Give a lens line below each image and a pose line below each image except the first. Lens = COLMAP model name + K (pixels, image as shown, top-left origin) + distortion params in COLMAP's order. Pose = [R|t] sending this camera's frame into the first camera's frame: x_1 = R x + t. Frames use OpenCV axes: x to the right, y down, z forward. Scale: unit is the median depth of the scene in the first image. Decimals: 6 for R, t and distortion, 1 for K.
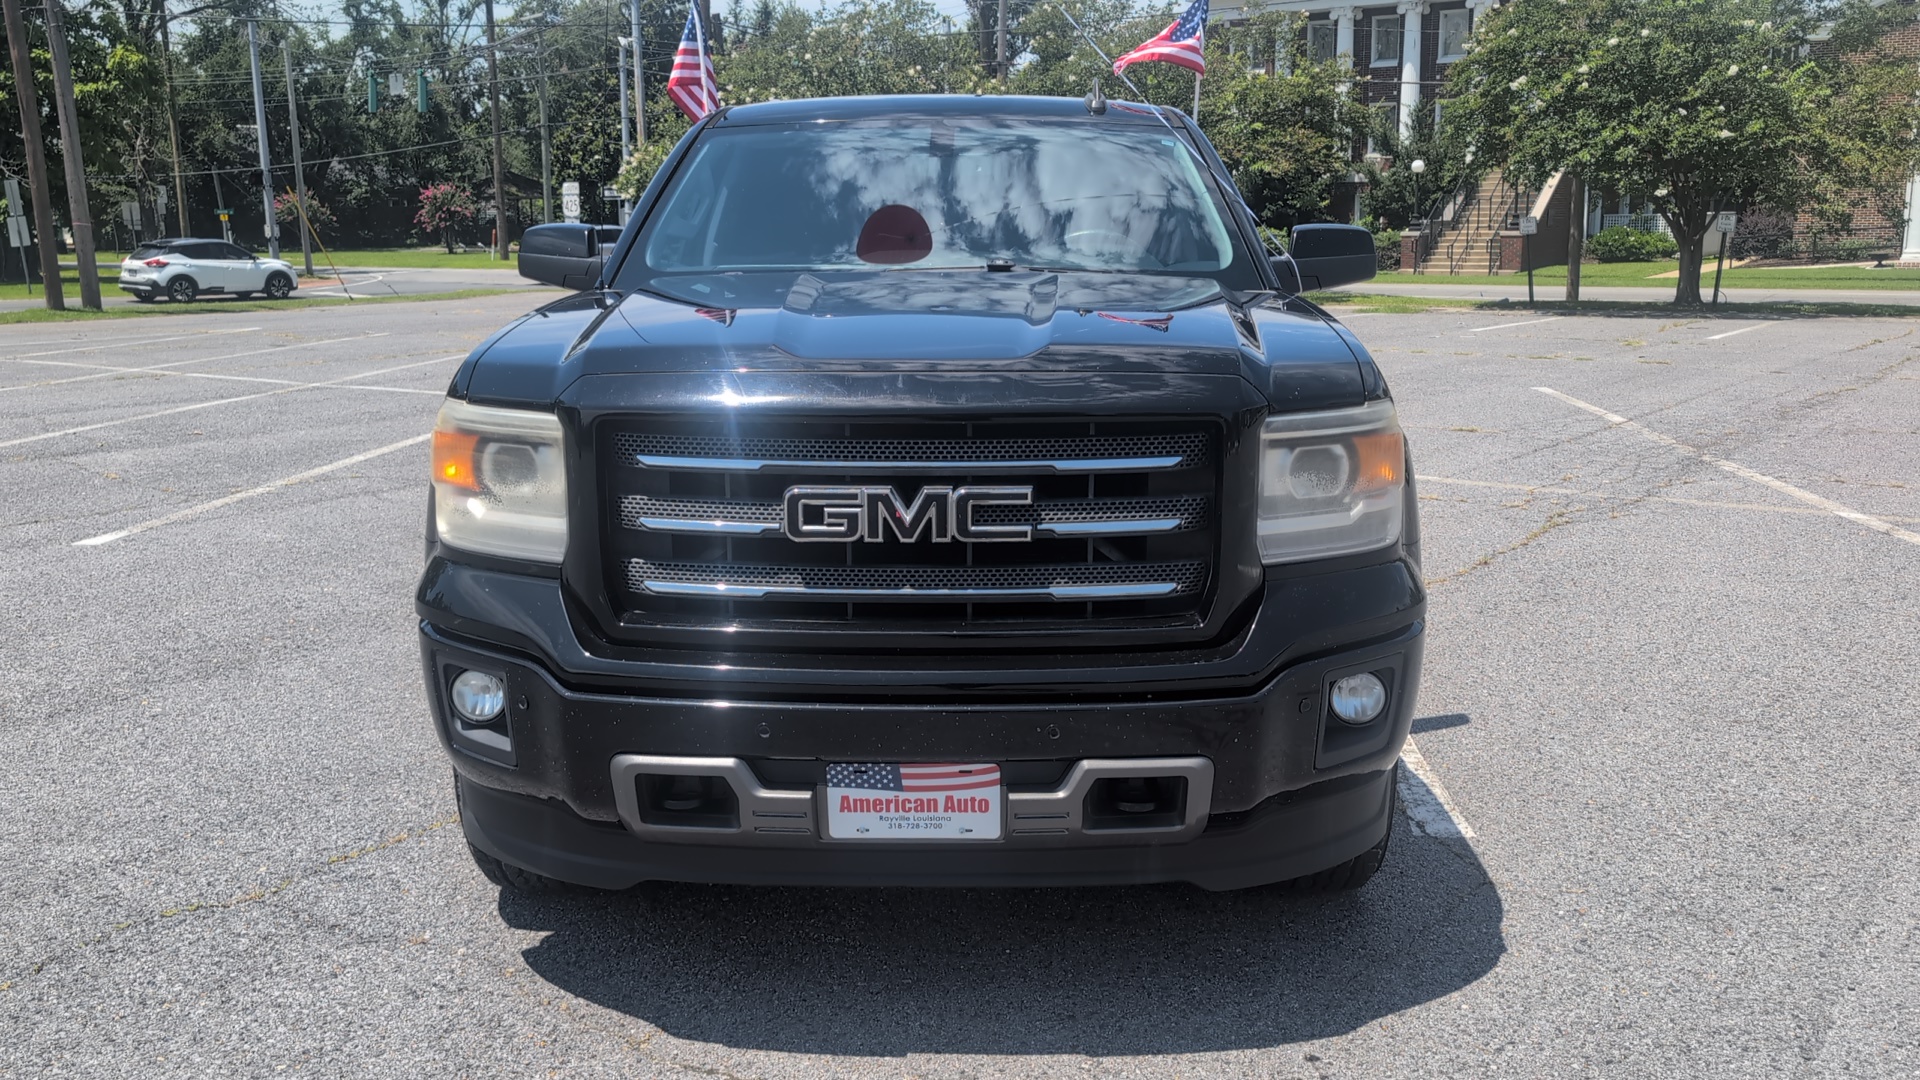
lens RADIAL K [[1606.4, 0, 960.0], [0, 1606.4, 540.0], [0, 0, 1]] dist [0.089775, -0.159668]
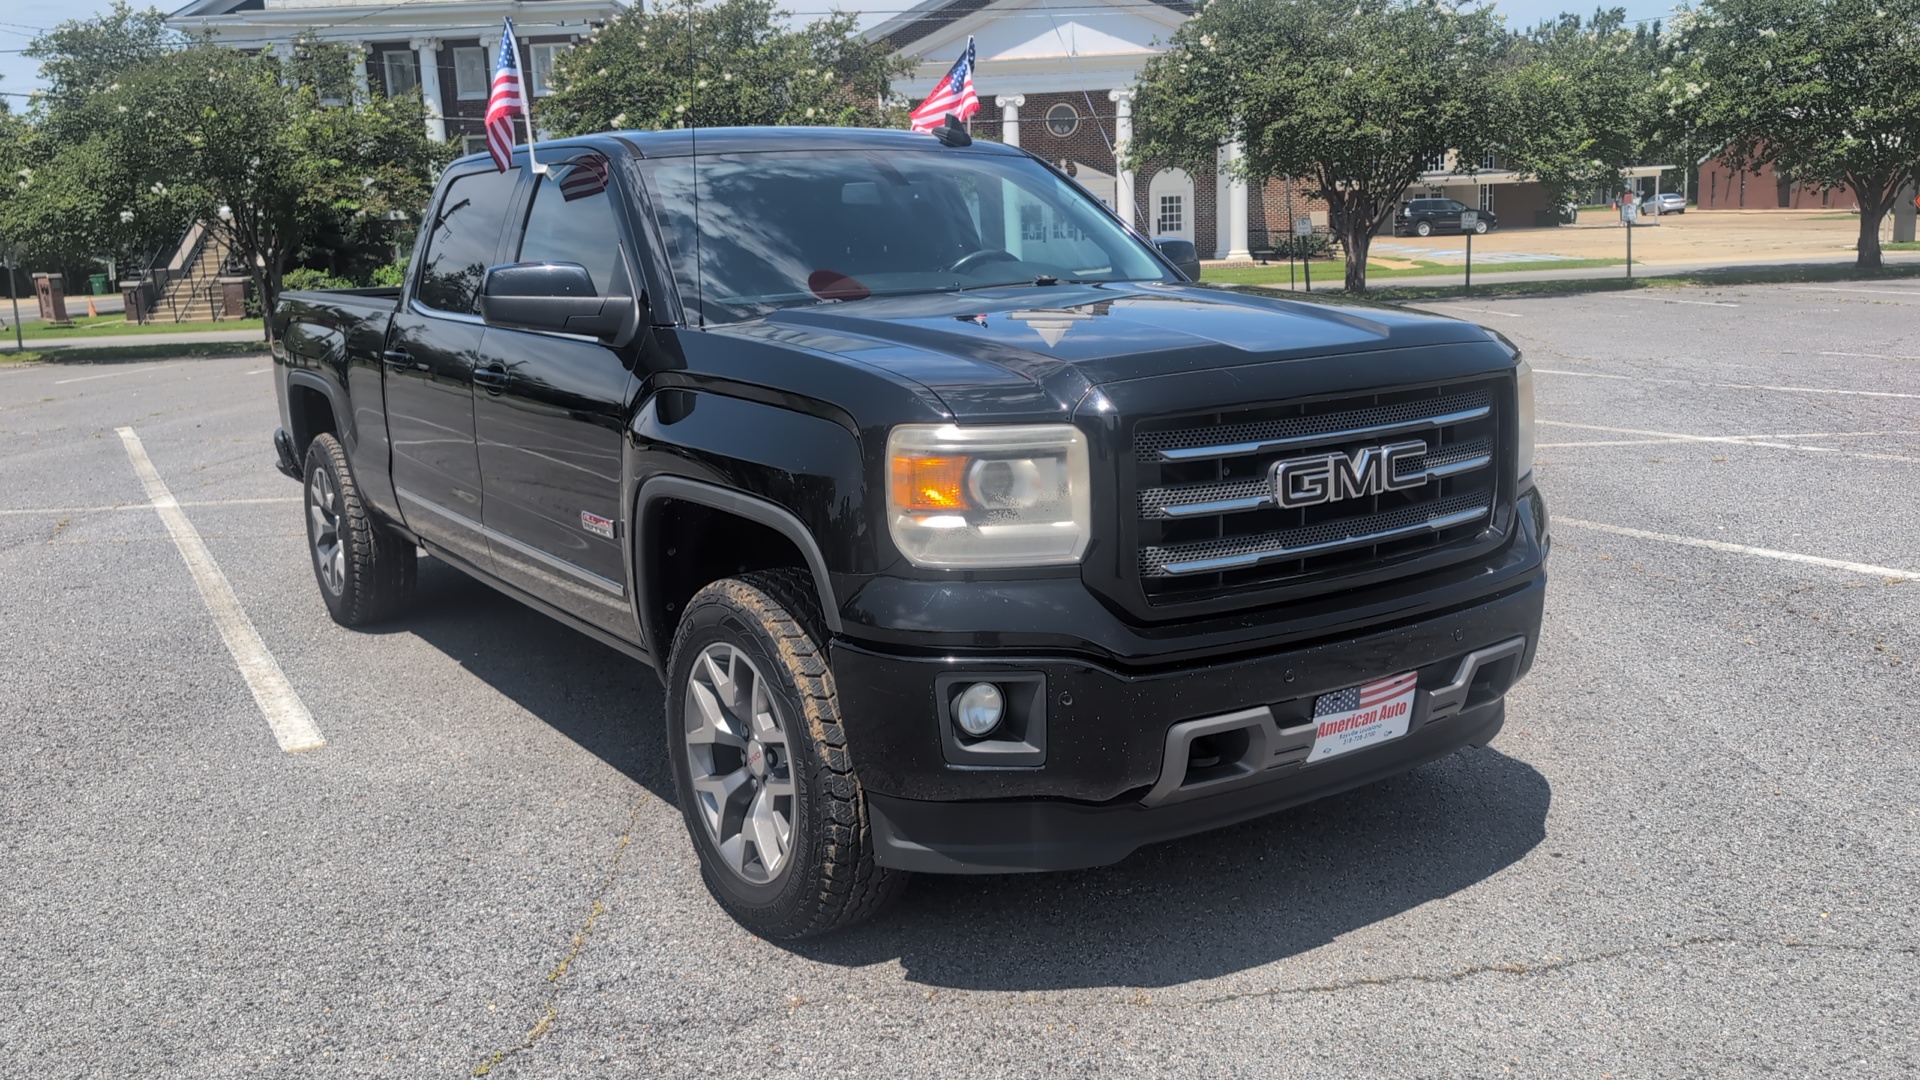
lens RADIAL K [[1636.0, 0, 980.9], [0, 1636.0, 536.2], [0, 0, 1]] dist [-0.005826, -0.006682]
pose [[0.816188, -0.133235, 0.562216, -0.863062], [0.147217, 0.988889, 0.020629, -0.033044], [-0.558717, 0.065931, 0.826733, 0.143414]]
